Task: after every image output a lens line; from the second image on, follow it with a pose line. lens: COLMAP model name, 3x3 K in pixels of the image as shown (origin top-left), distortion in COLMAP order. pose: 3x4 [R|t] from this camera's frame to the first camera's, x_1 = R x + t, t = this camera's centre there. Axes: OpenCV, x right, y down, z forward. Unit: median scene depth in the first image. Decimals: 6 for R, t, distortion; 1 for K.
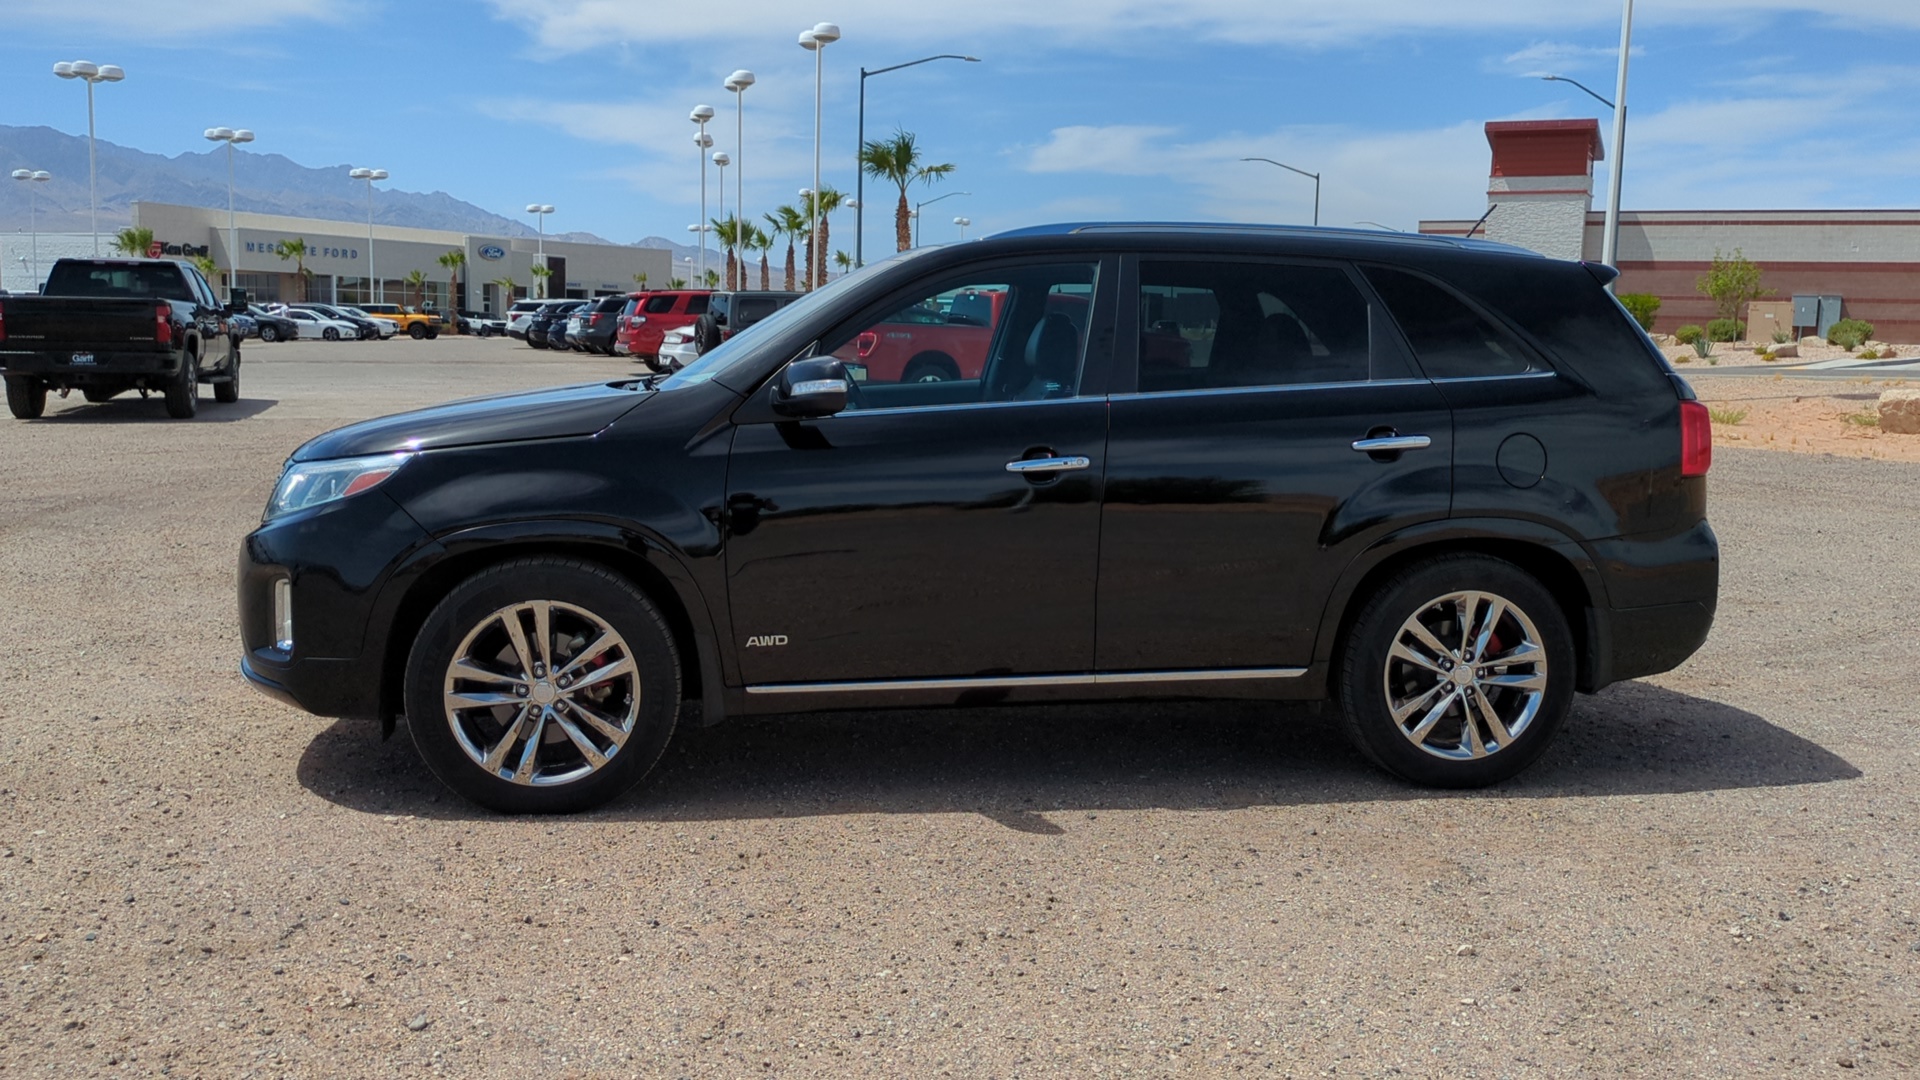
lens RADIAL K [[1643.8, 0, 971.9], [0, 1643.8, 542.8], [0, 0, 1]] dist [0.065063, -0.117497]
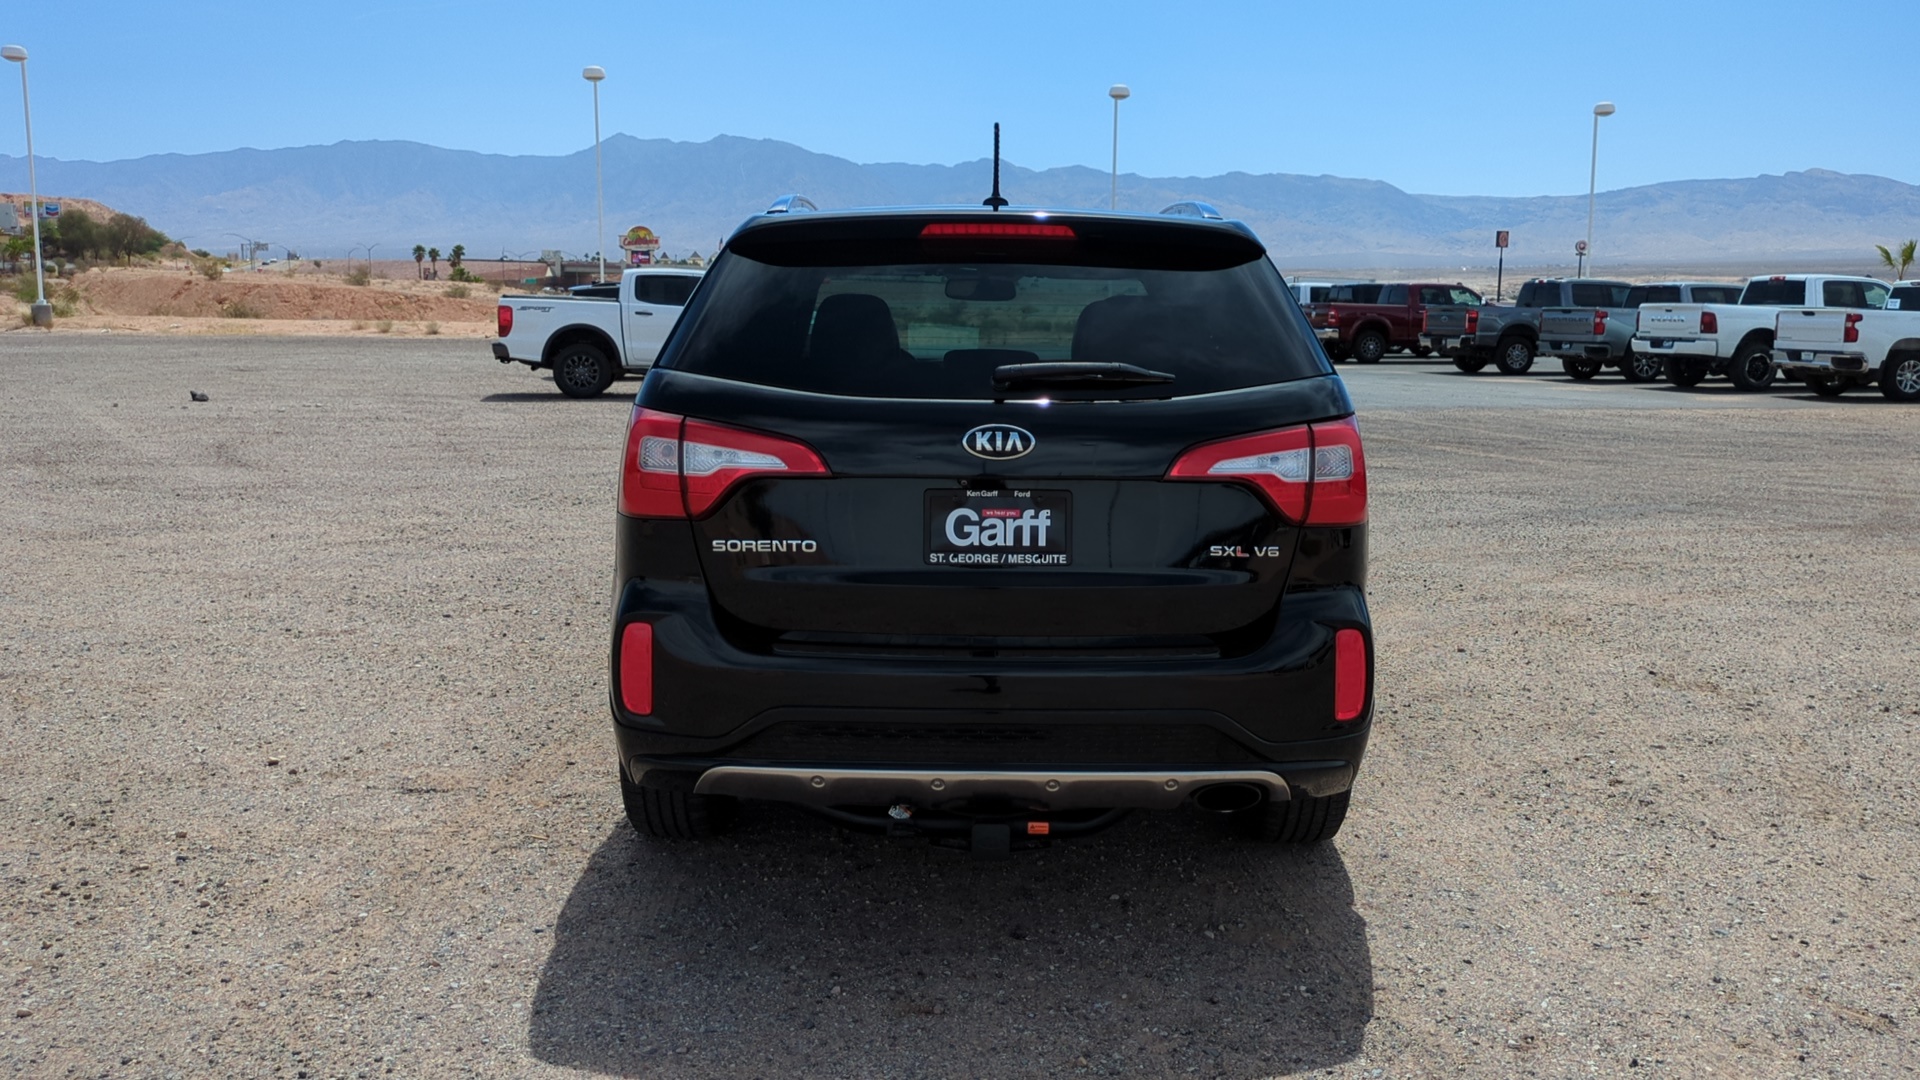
lens RADIAL K [[1643.8, 0, 979.4], [0, 1643.8, 541.9], [0, 0, 1]] dist [0.065063, -0.117497]
pose [[-0.150591, 0.120445, -0.981232, 1.136901], [-0.145254, 0.979082, 0.142473, -0.154008], [0.977867, 0.163984, -0.129946, 1.281175]]
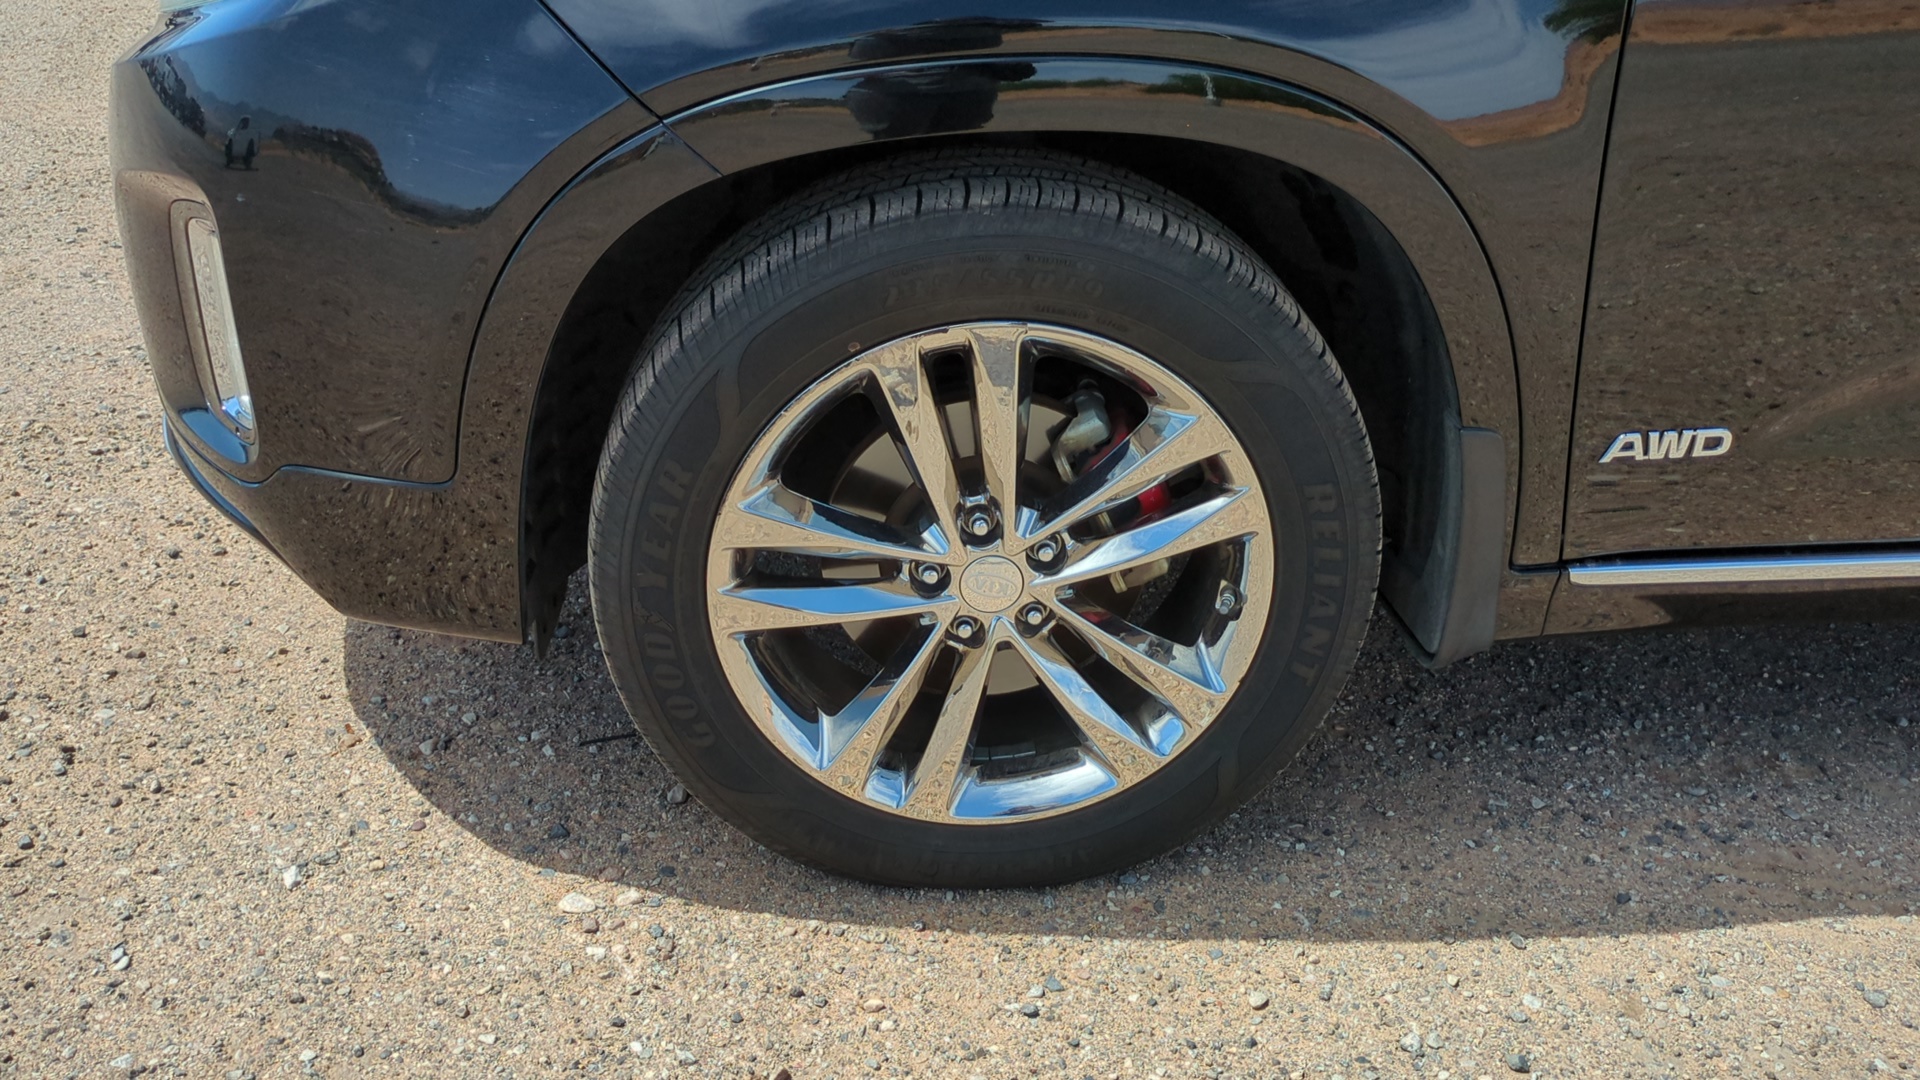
lens RADIAL K [[1643.8, 0, 962.4], [0, 1643.8, 537.7], [0, 0, 1]] dist [0.065063, -0.117497]
pose [[0.995024, 0.046589, -0.088069, -0.215481], [-0.014615, 0.942628, 0.333525, -0.027187], [0.098555, -0.330578, 0.938619, 0.627463]]
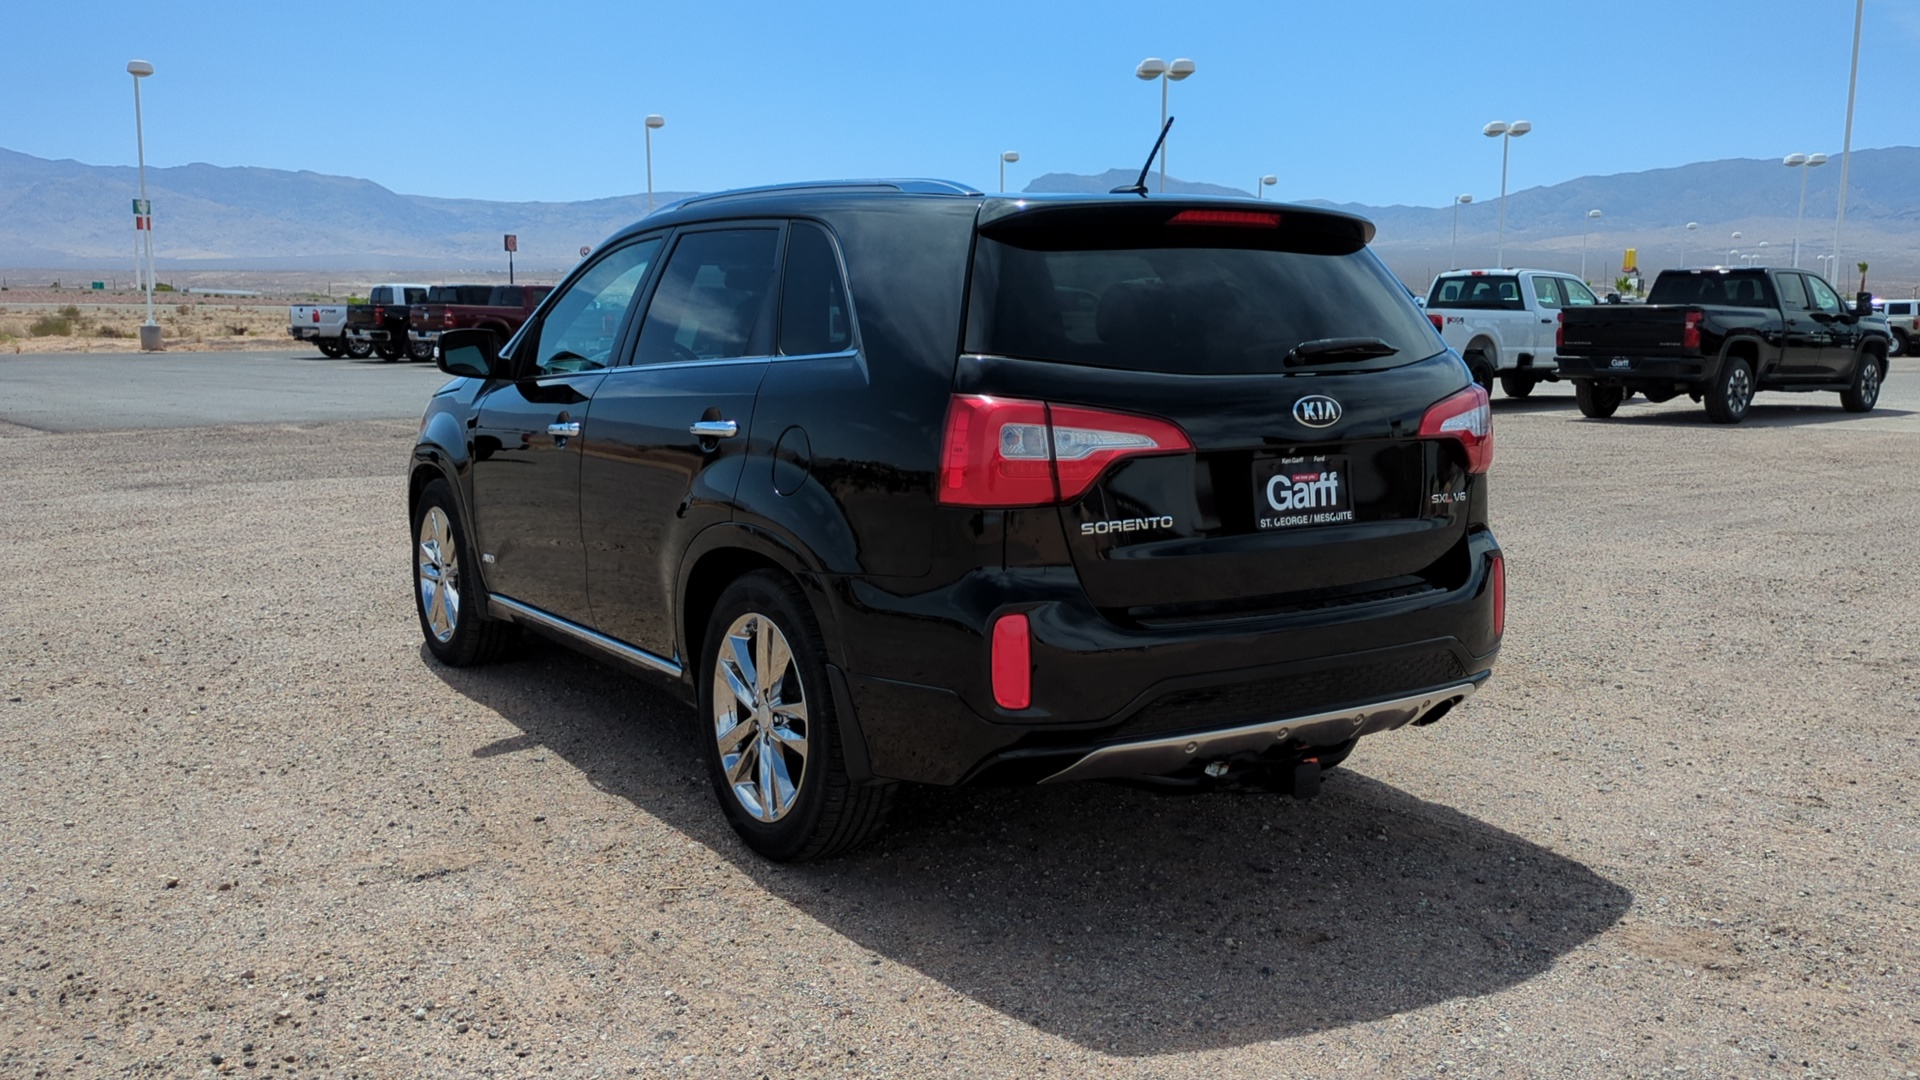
lens RADIAL K [[1643.8, 0, 990.1], [0, 1643.8, 561.5], [0, 0, 1]] dist [0.065063, -0.117497]
pose [[0.414455, 0.116890, -0.902532, 1.081131], [-0.115264, 0.990473, 0.075349, -0.071219], [0.902741, 0.072800, 0.423980, 0.753981]]
